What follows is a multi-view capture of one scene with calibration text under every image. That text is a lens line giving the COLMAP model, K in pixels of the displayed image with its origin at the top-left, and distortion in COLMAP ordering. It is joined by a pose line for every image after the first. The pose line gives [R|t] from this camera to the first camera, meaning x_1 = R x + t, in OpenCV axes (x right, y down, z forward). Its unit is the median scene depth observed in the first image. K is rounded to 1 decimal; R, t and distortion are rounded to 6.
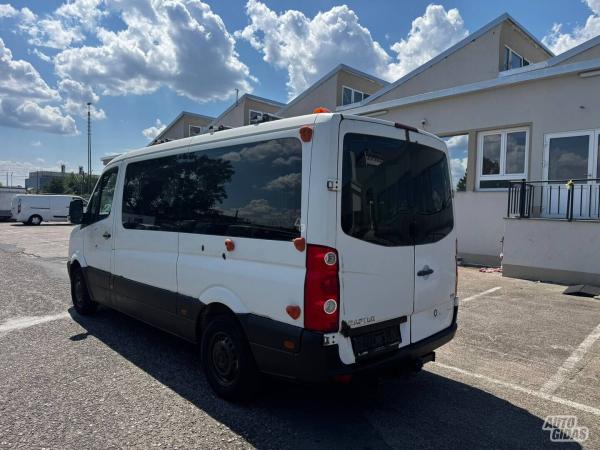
lens RADIAL K [[426.0, 0, 299.1], [0, 426.0, 222.8], [0, 0, 1]] dist [0.023917, -0.024593]
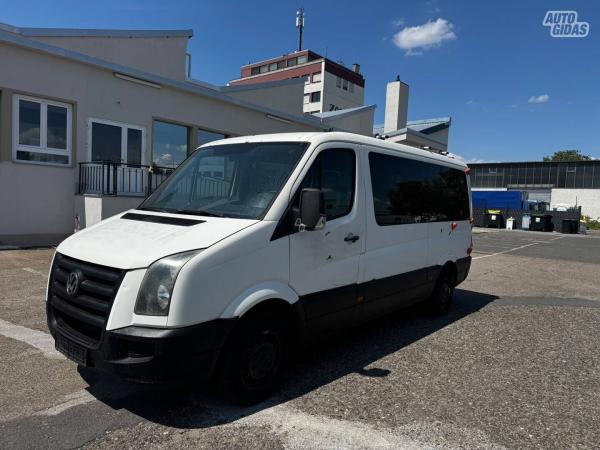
lens RADIAL K [[426.0, 0, 299.0], [0, 426.0, 229.1], [0, 0, 1]] dist [0.023917, -0.024593]
pose [[-0.109886, -0.089215, 0.989932, -0.630072], [-0.014740, 0.996000, 0.088126, -0.027959], [-0.993835, -0.004908, -0.110762, 0.624348]]
